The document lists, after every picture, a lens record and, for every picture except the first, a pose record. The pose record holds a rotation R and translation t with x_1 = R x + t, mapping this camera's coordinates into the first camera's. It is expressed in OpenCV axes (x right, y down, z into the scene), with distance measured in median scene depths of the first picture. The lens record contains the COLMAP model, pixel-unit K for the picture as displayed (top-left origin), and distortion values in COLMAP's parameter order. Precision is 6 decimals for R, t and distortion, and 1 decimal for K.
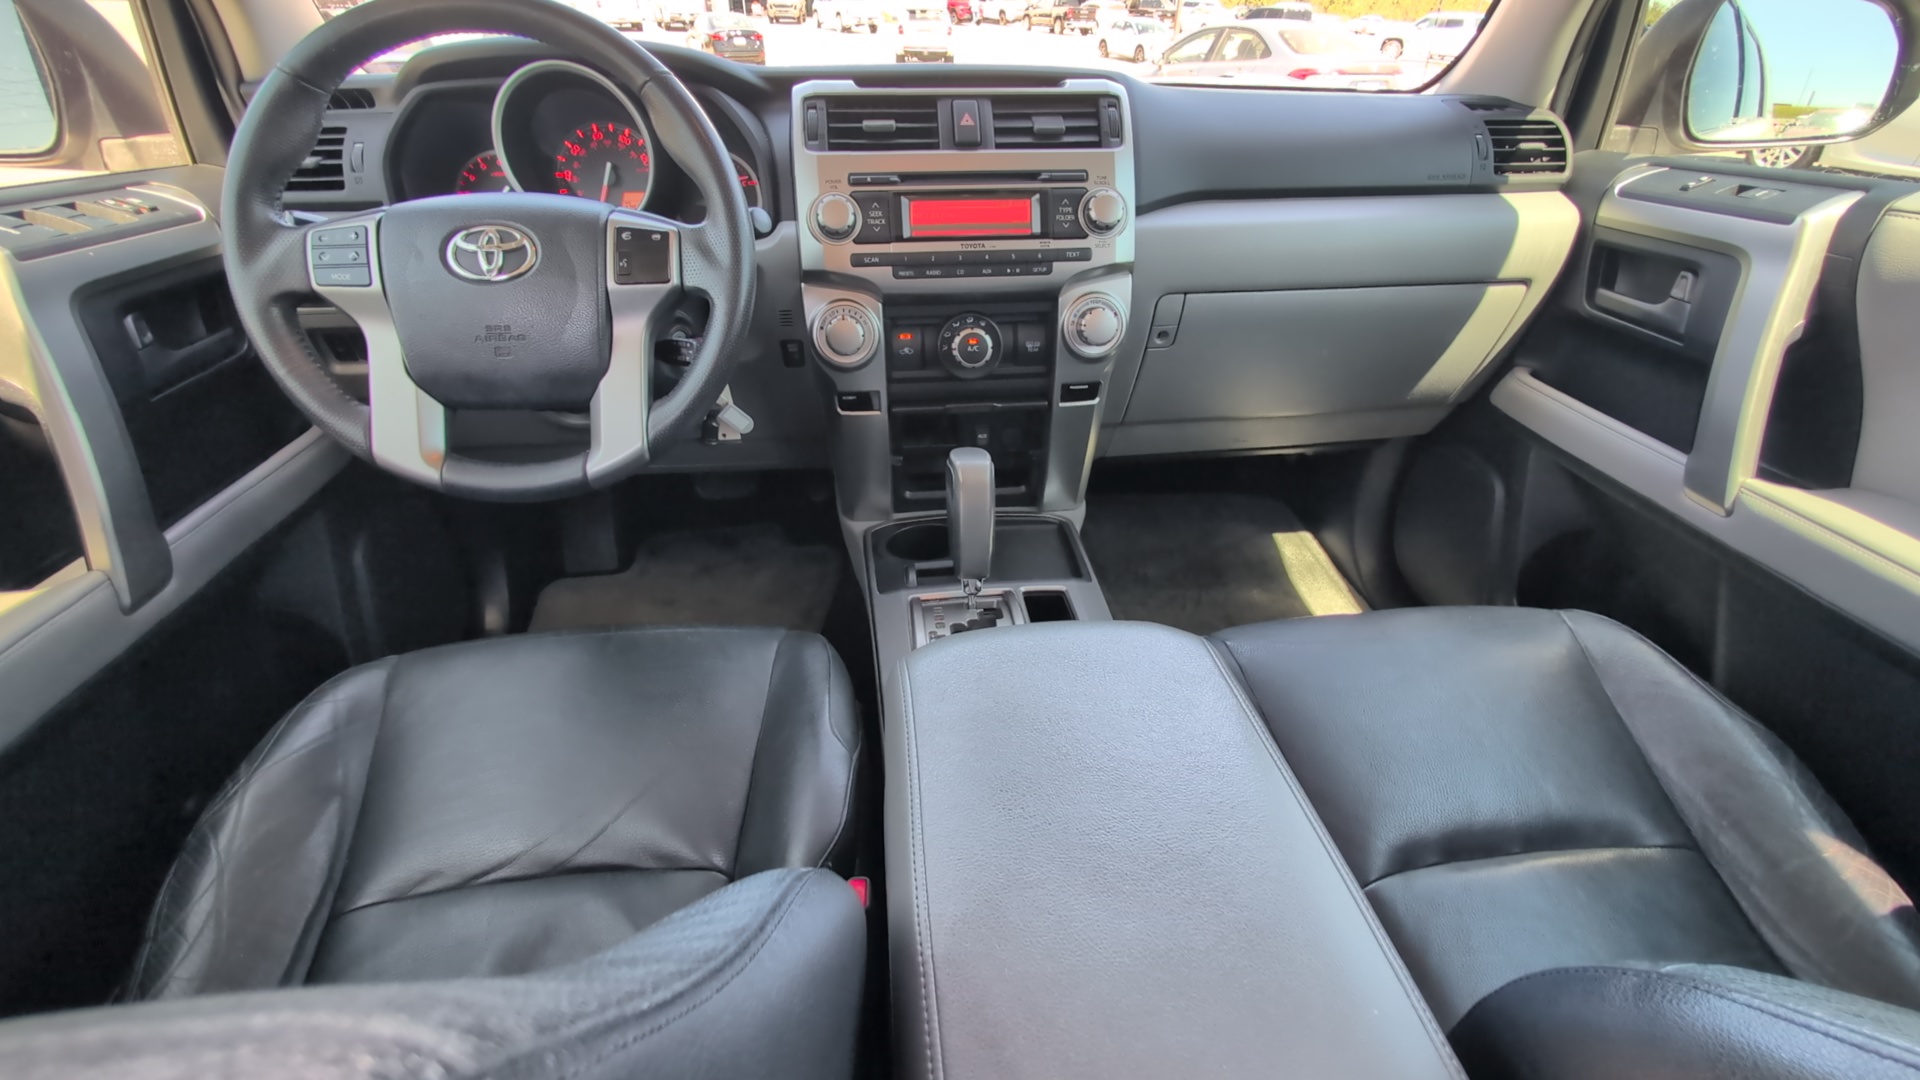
lens RADIAL K [[820.9, 0, 967.7], [0, 820.9, 552.1], [0, 0, 1]] dist [-0.005106, 0.000369]
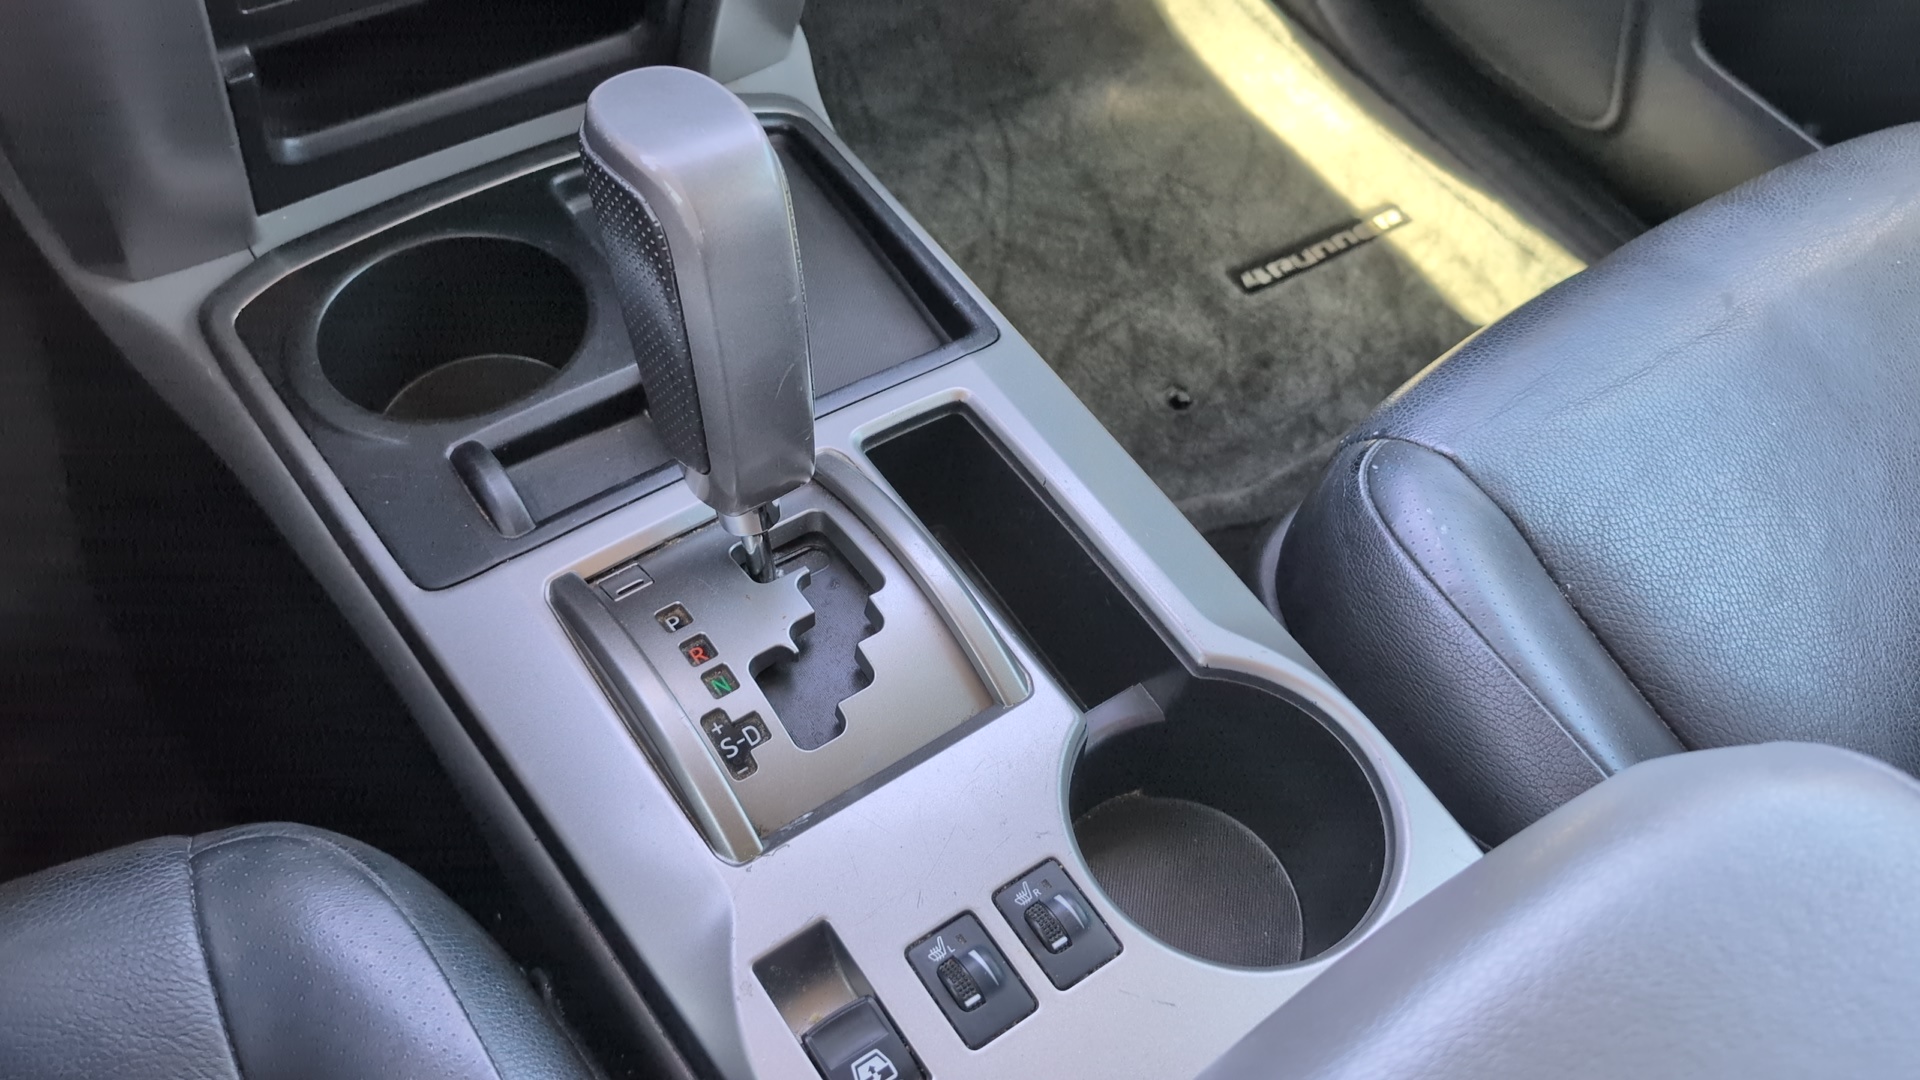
lens RADIAL K [[1626.6, 0, 953.9], [0, 1626.6, 540.8], [0, 0, 1]] dist [0.022430, -0.048154]
pose [[0.877119, -0.334271, 0.344857, -0.142698], [0.166063, 0.884835, 0.435305, -0.203792], [-0.450651, -0.324546, 0.831615, 0.439748]]
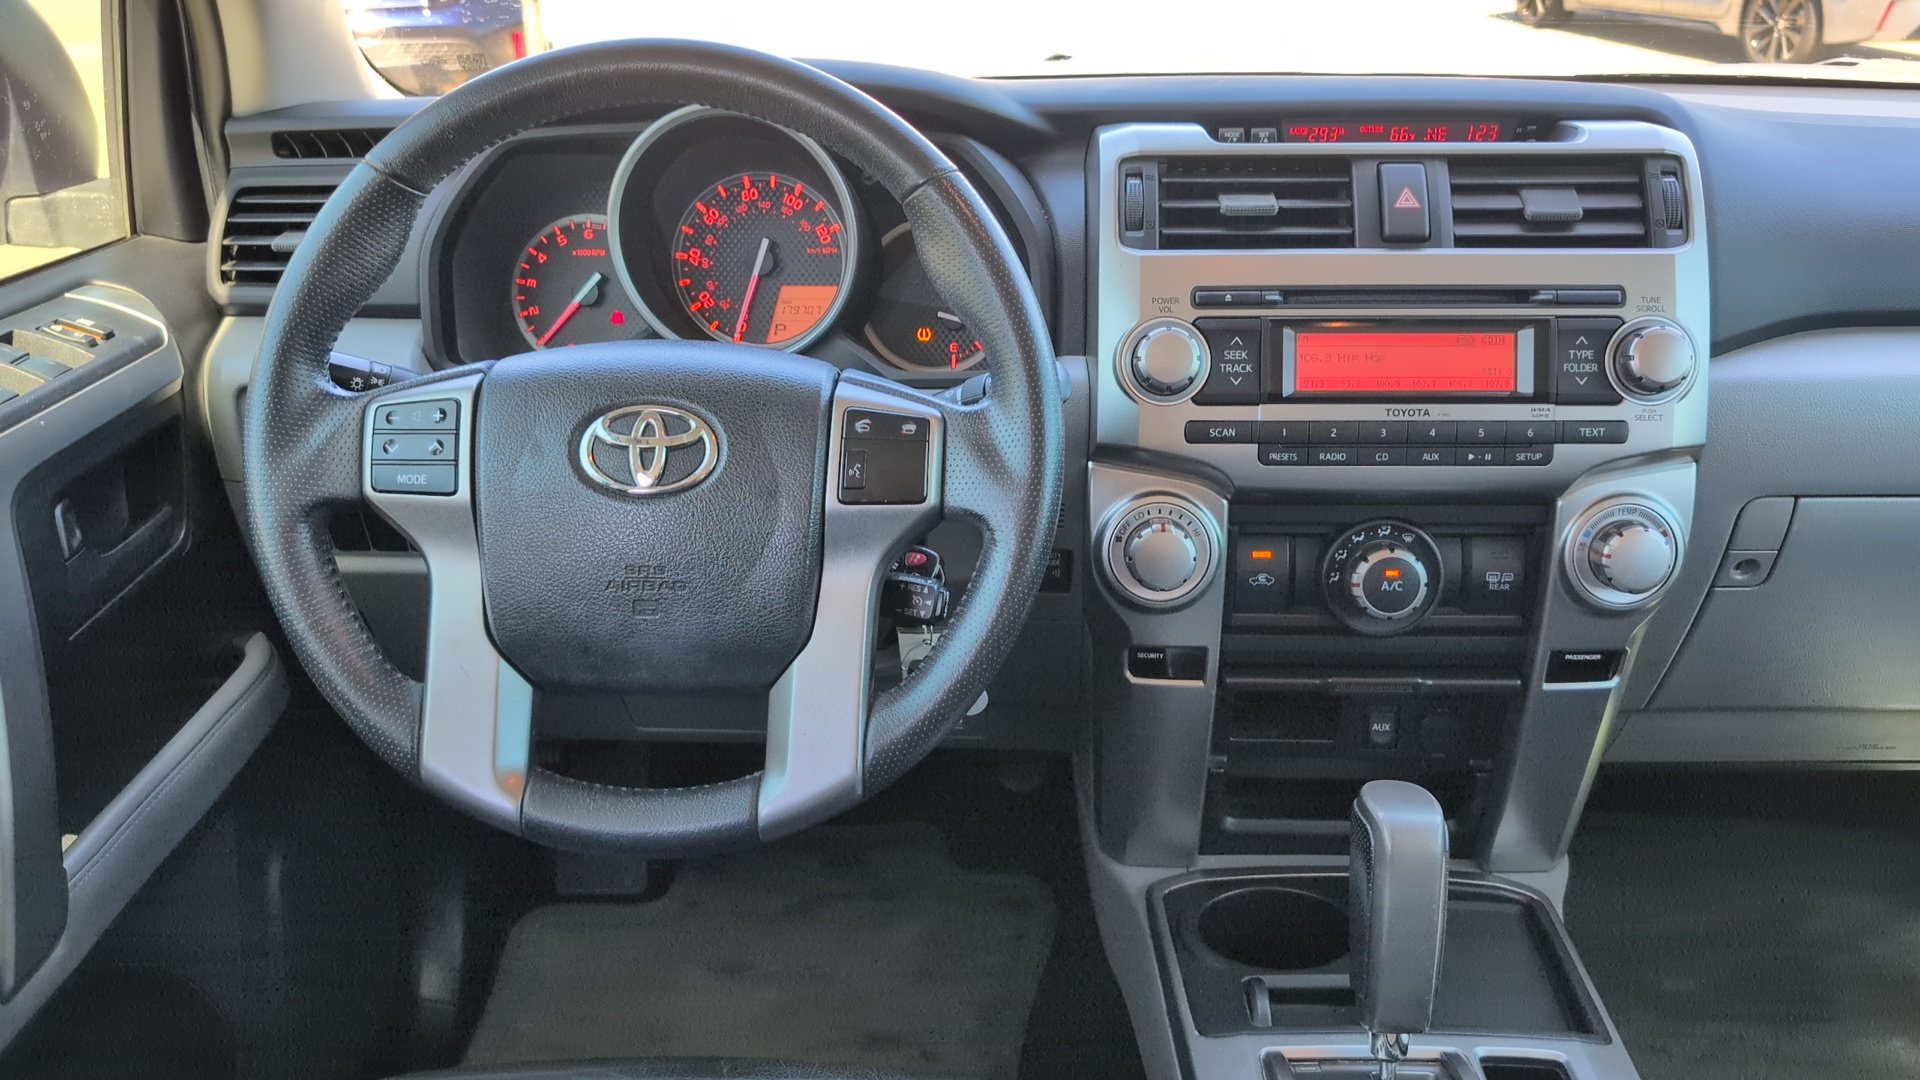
lens RADIAL K [[1626.6, 0, 950.3], [0, 1626.6, 547.2], [0, 0, 1]] dist [0.022430, -0.048154]
pose [[0.989163, 0.048723, -0.138498, -0.143118], [-0.069113, 0.986799, -0.146464, -0.100193], [0.129534, 0.154449, 0.979473, -0.109434]]
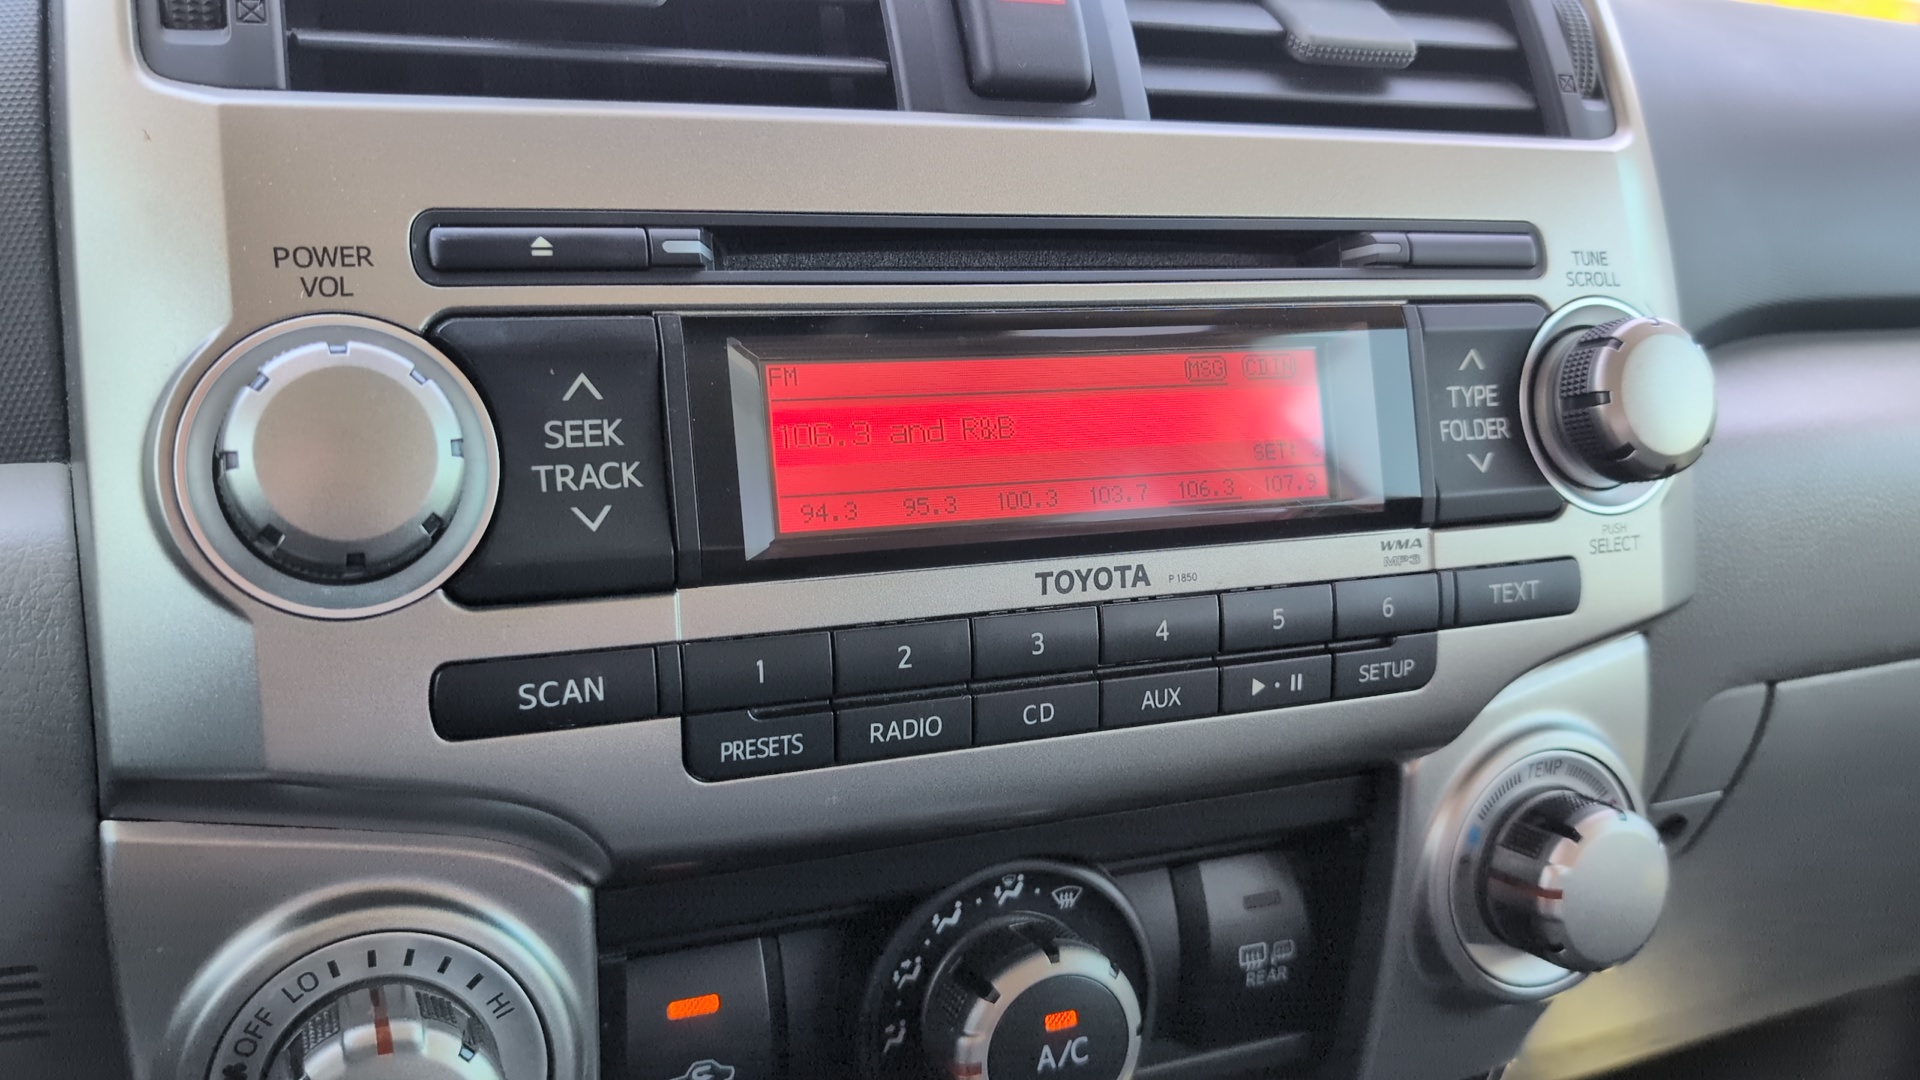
lens RADIAL K [[1626.6, 0, 955.9], [0, 1626.6, 549.7], [0, 0, 1]] dist [0.022430, -0.048154]
pose [[0.956575, -0.033925, 0.289506, -0.135311], [0.096741, 0.973858, -0.205529, -0.305552], [-0.274965, 0.224611, 0.934850, 0.651942]]
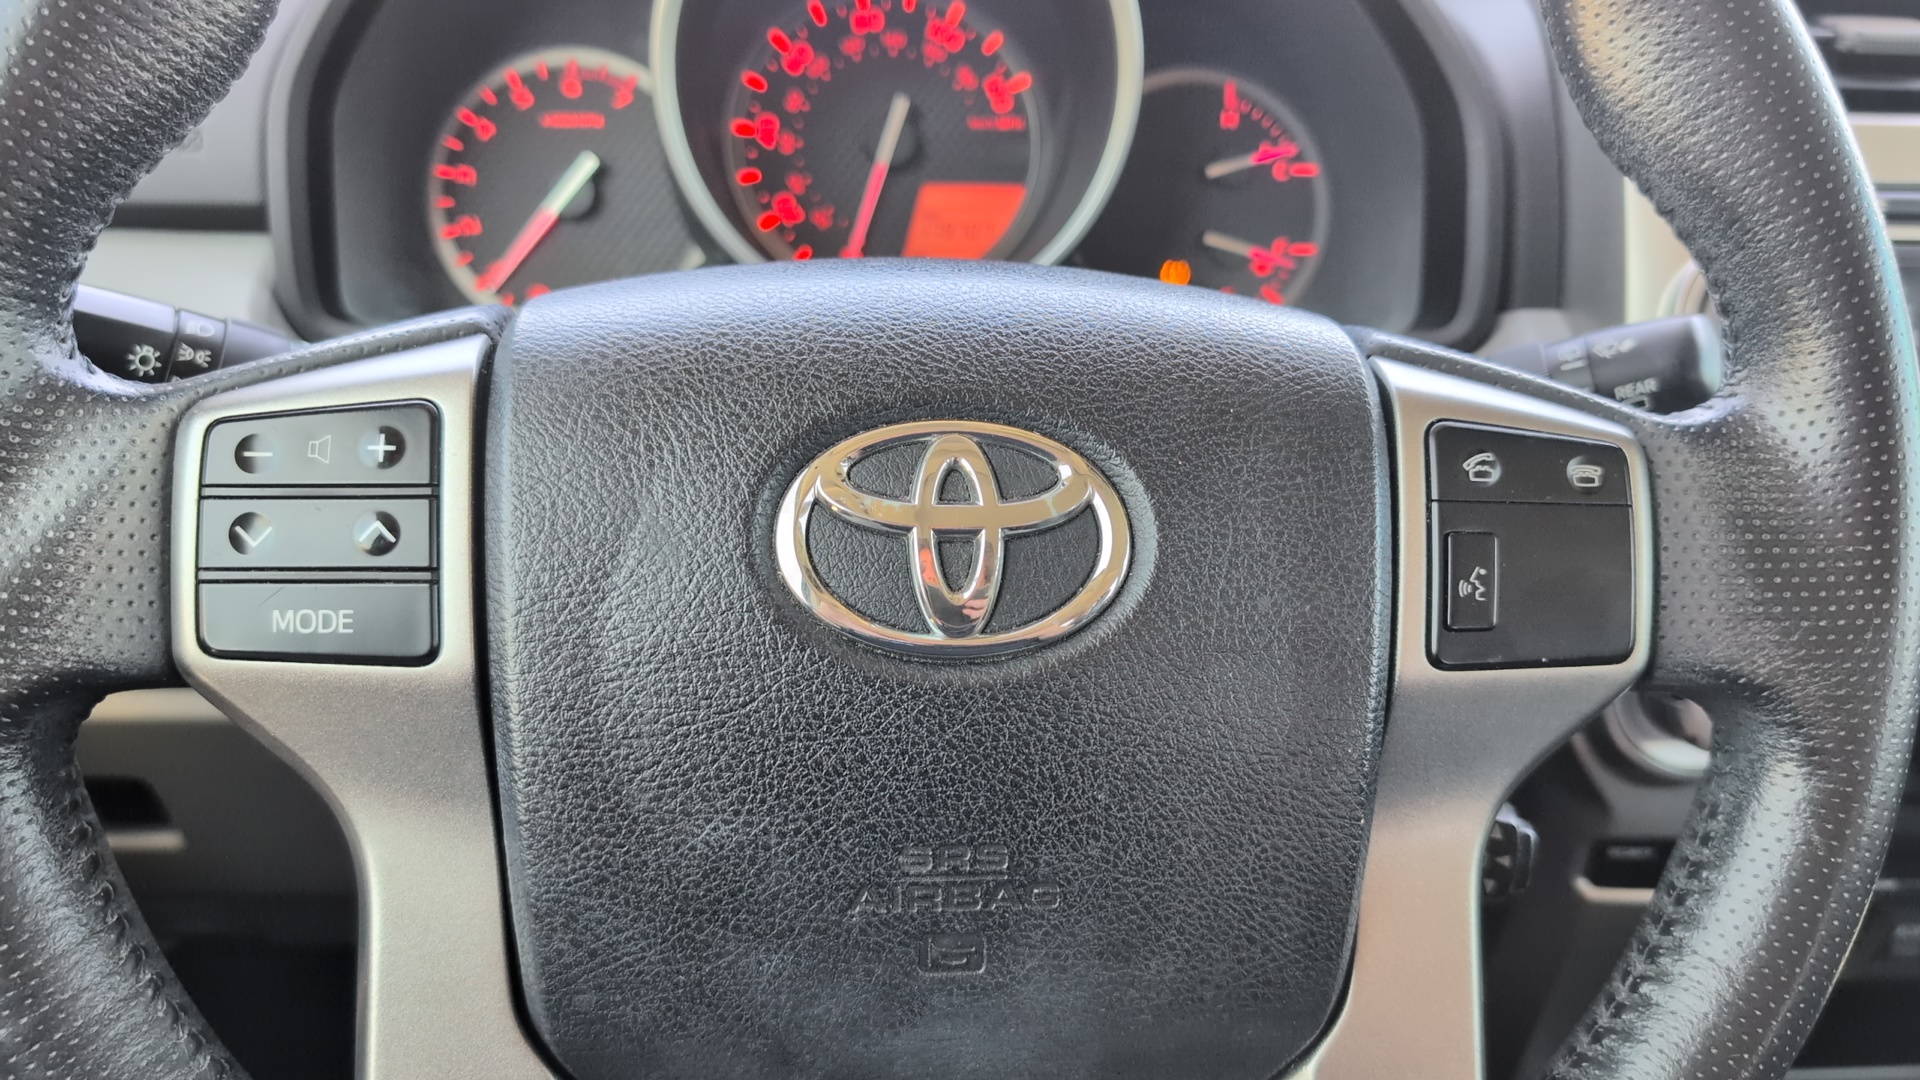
lens RADIAL K [[1626.6, 0, 928.6], [0, 1626.6, 534.9], [0, 0, 1]] dist [0.022430, -0.048154]
pose [[0.998902, 0.038698, -0.026421, -0.437618], [-0.042138, 0.988489, -0.145309, -0.226160], [0.020494, 0.146263, 0.989033, 0.412505]]
